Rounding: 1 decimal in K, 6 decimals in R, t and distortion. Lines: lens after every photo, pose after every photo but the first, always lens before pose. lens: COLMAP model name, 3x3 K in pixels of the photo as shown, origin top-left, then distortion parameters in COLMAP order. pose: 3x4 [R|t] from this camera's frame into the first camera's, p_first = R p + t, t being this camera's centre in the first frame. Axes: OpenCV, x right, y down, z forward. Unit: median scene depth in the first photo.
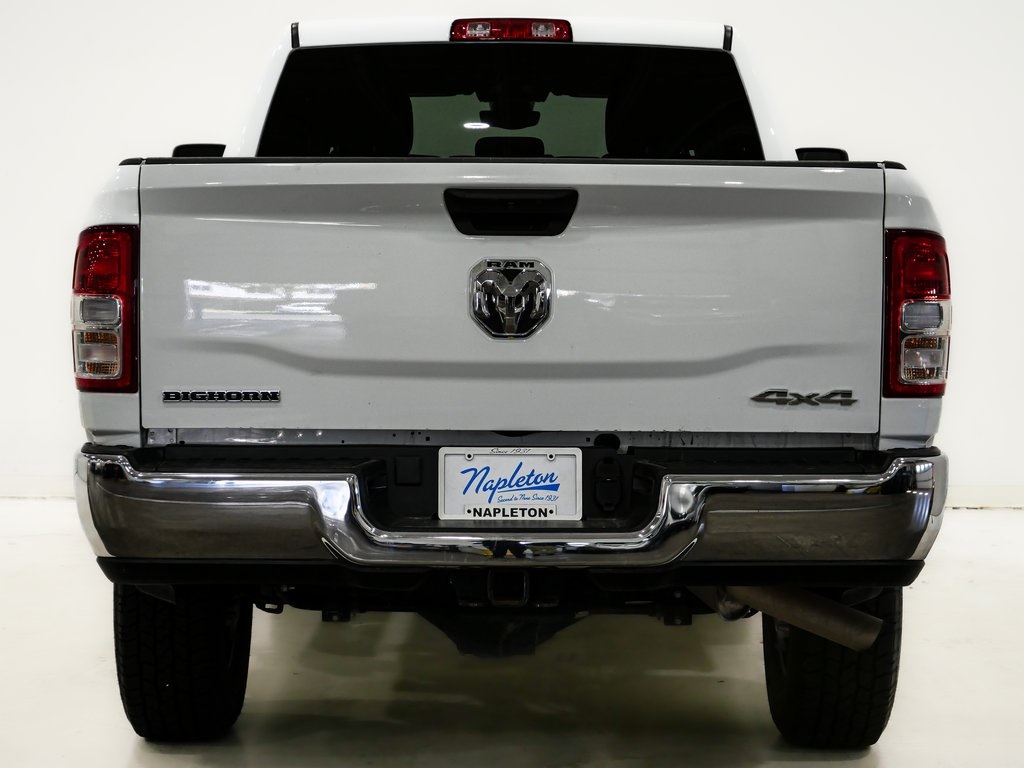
lens RADIAL K [[2283.7, 0, 512.0], [0, 2283.7, 384.0], [0, 0, 1]] dist [0.046504, -0.448872]
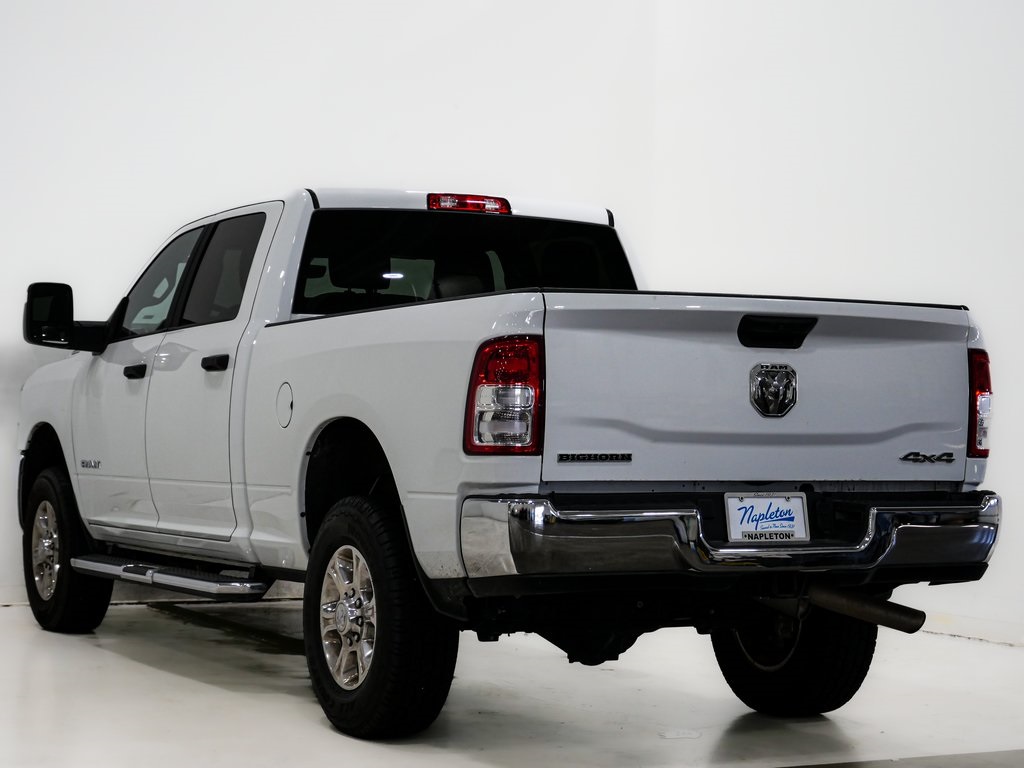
lens RADIAL K [[2283.7, 0, 512.0], [0, 2283.7, 384.0], [0, 0, 1]] dist [0.046504, -0.448872]
pose [[0.887001, 0.012673, 0.461593, -0.824601], [0.022521, 0.997246, -0.070657, 0.058619], [-0.461217, 0.073068, 0.884274, -0.228730]]
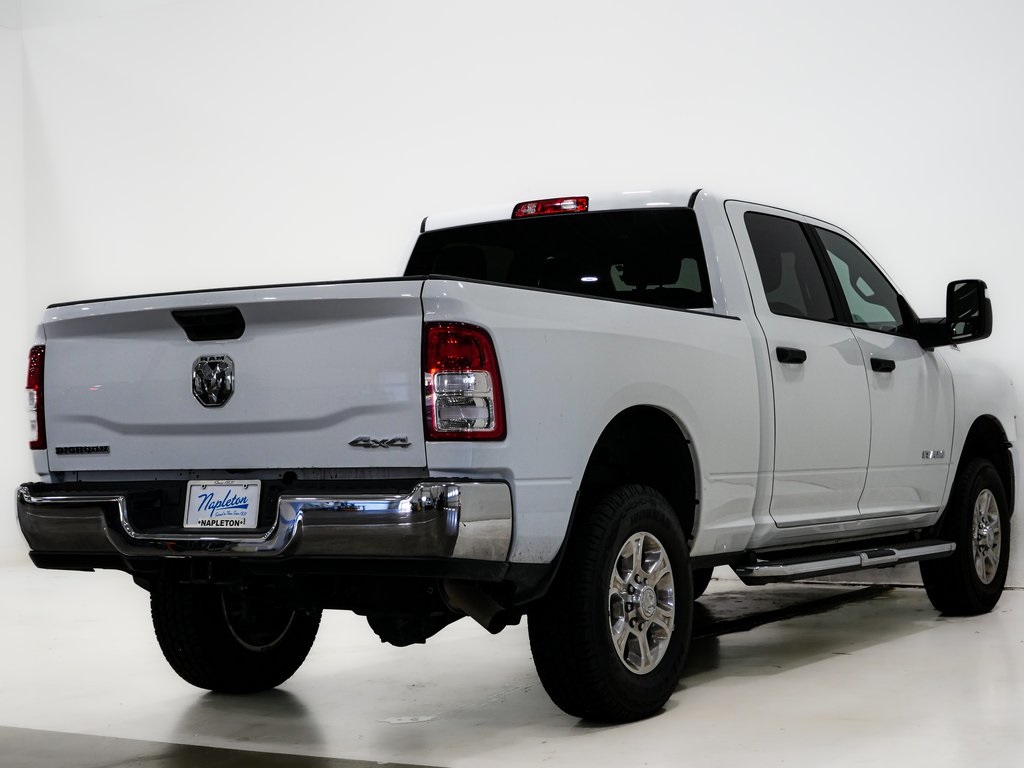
lens RADIAL K [[1926.4, 0, 512.0], [0, 1926.4, 384.0], [0, 0, 1]] dist [0.034250, 0.013988]
pose [[0.850111, -0.037773, -0.525246, 0.834093], [-0.007502, 0.996454, -0.083802, 0.069933], [0.526549, 0.075182, 0.846814, 0.015764]]
